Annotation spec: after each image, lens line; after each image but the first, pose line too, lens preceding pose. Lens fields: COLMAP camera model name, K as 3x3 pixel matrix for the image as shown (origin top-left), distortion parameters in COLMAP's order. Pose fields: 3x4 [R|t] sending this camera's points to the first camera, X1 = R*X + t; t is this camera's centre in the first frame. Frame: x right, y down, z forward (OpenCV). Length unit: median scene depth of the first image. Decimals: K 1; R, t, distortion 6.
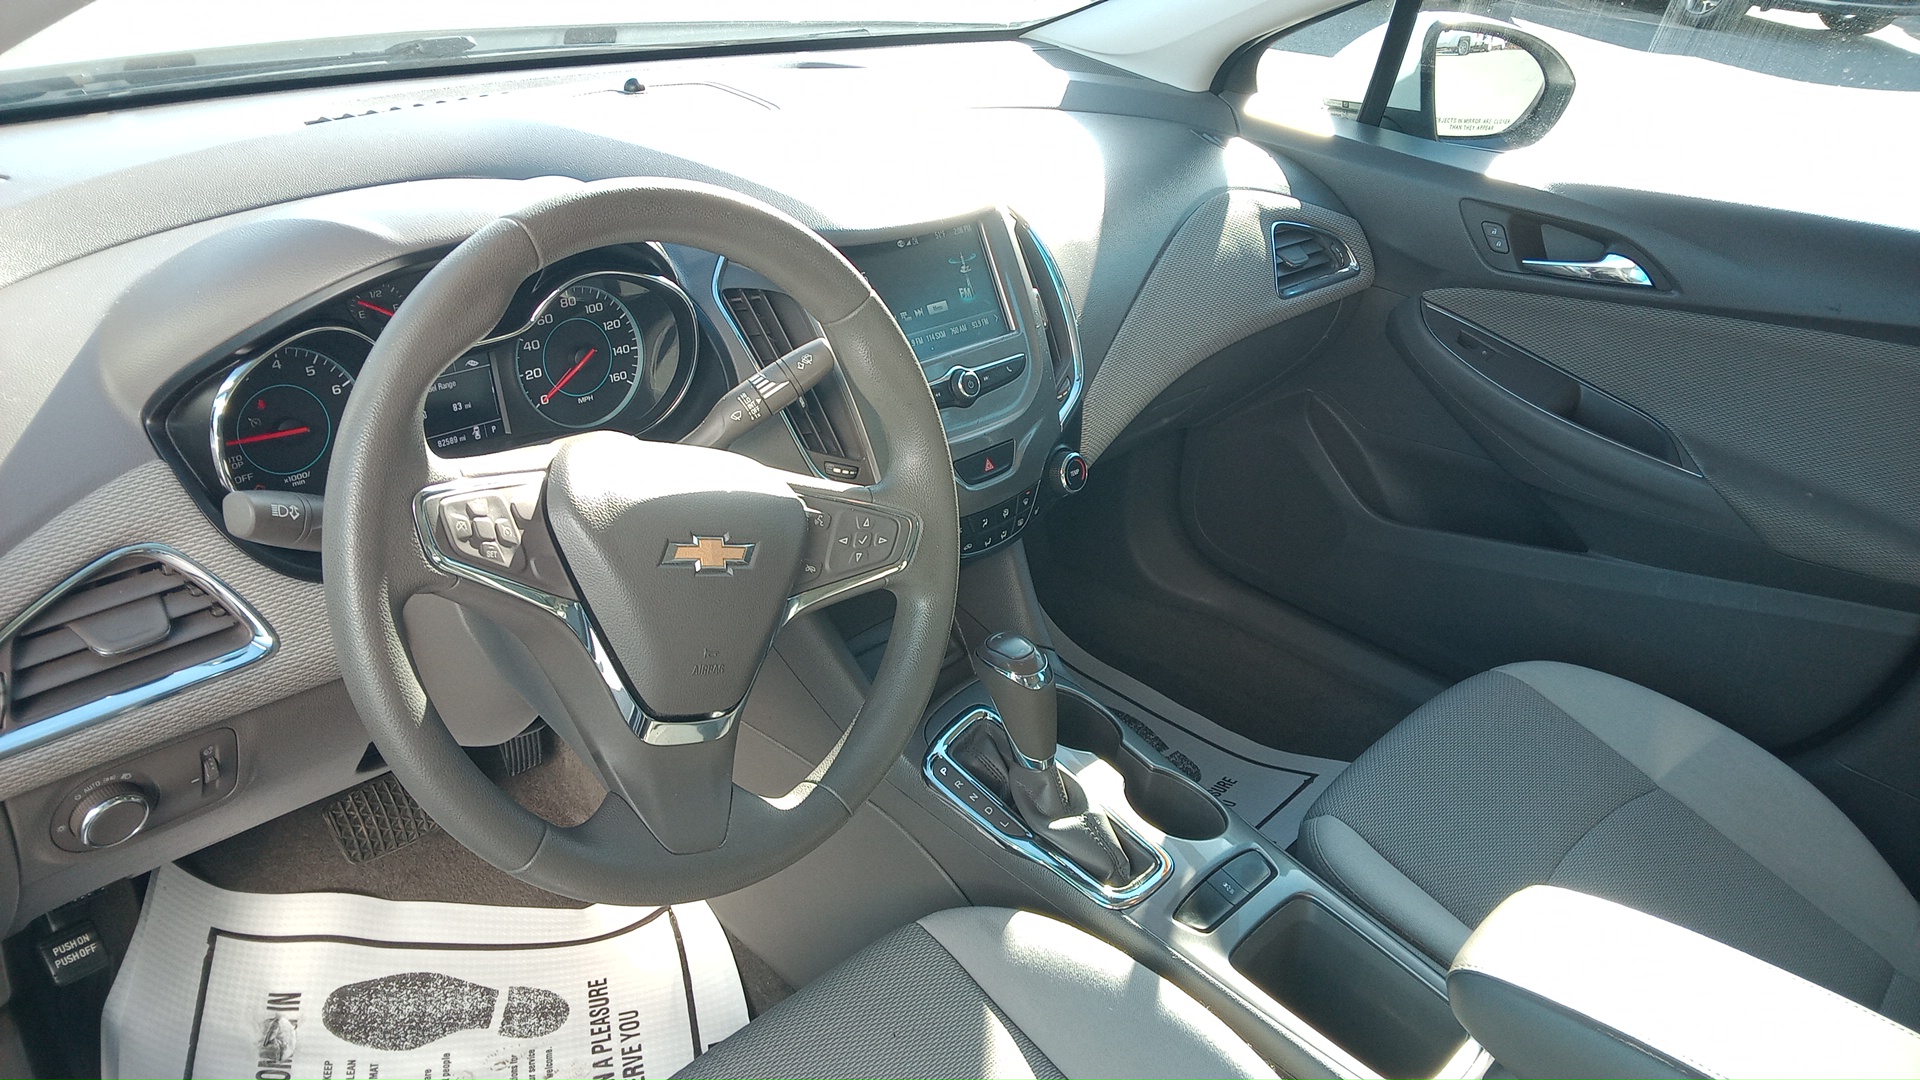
lens RADIAL K [[1350.6, 0, 940.0], [0, 1350.6, 541.1], [0, 0, 1]] dist [0.059850, -0.084839]
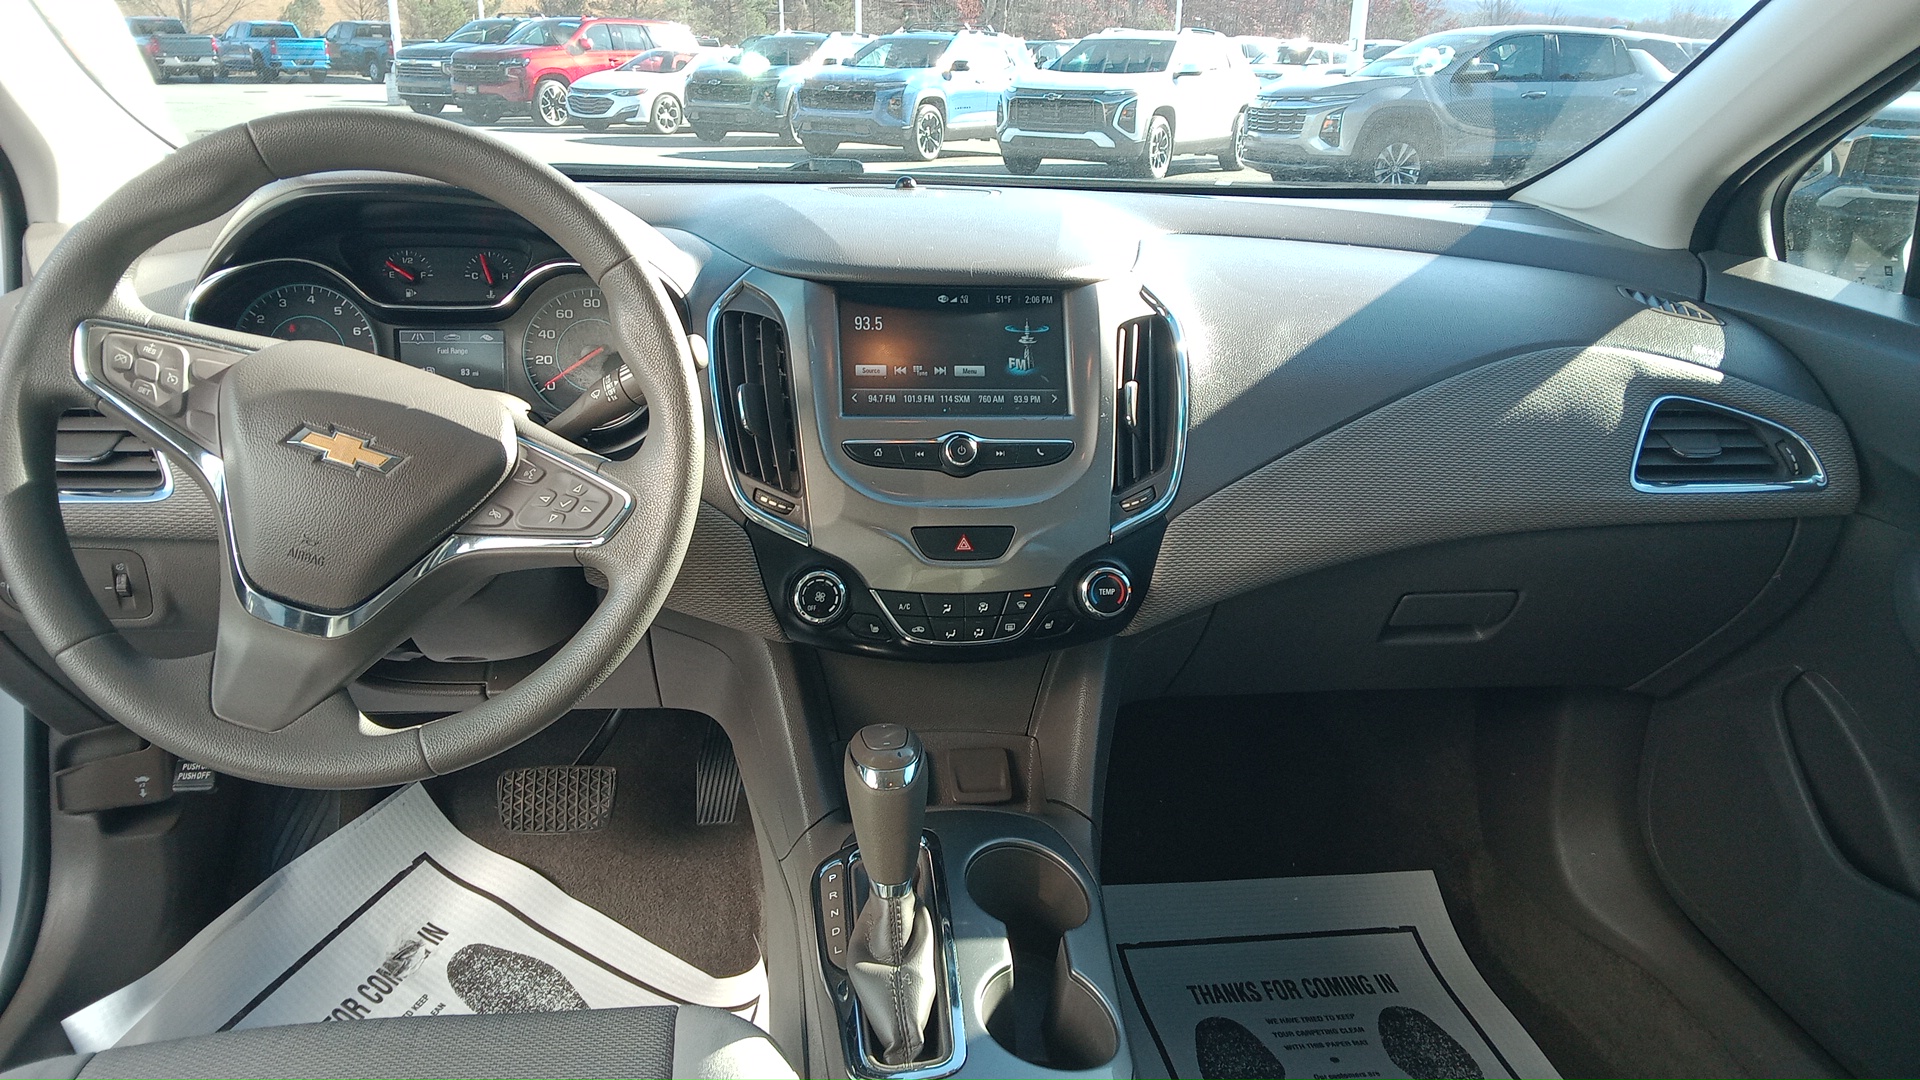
lens RADIAL K [[1368.3, 0, 960.0], [0, 1368.3, 540.0], [0, 0, 1]] dist [0.062522, -0.088896]
pose [[0.776910, 0.153276, -0.610669, 0.511891], [-0.279169, 0.953220, -0.115912, 0.039470], [0.564336, 0.260533, 0.783357, 0.272960]]
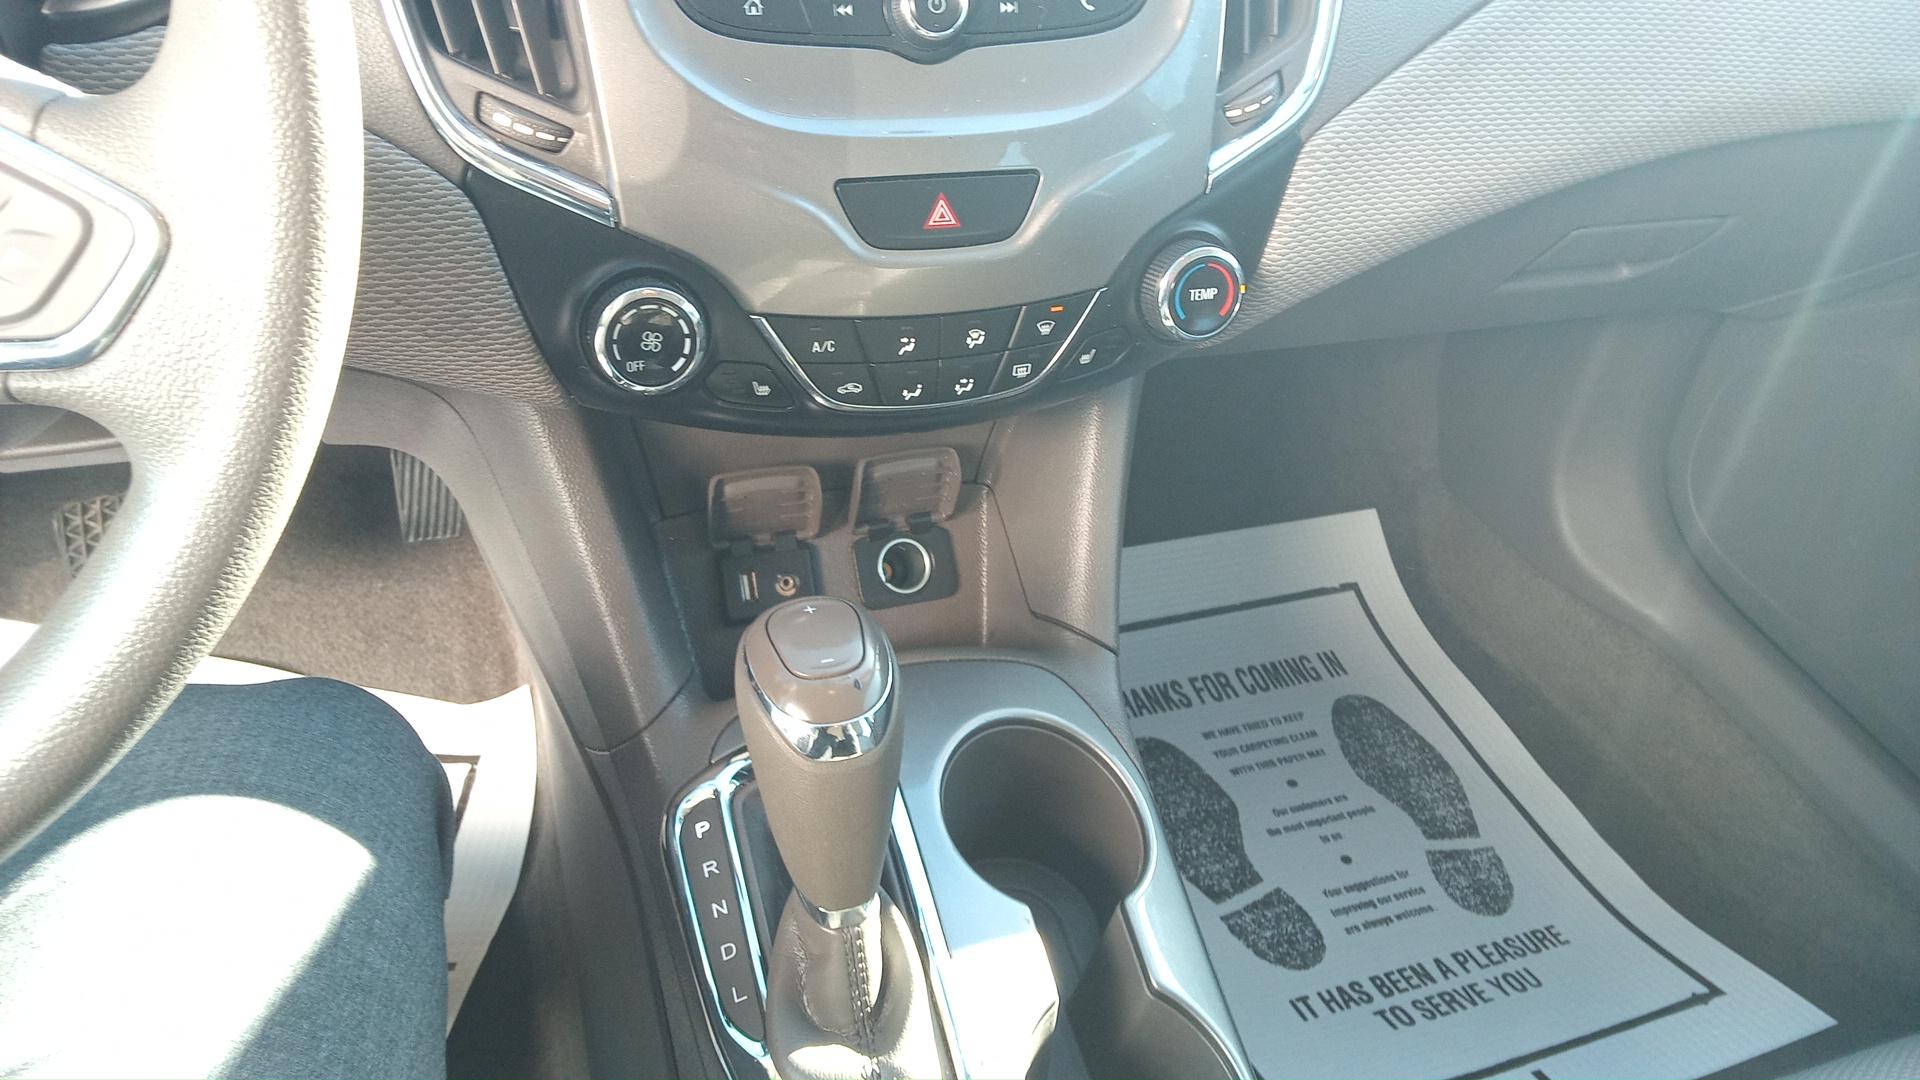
lens RADIAL K [[1371.4, 0, 921.1], [0, 1371.4, 507.8], [0, 0, 1]] dist [0.061950, -0.097165]
pose [[0.878586, 0.310867, -0.362559, 0.191340], [-0.258748, 0.947918, 0.185745, -0.042444], [0.401418, -0.069381, 0.913263, 0.534920]]
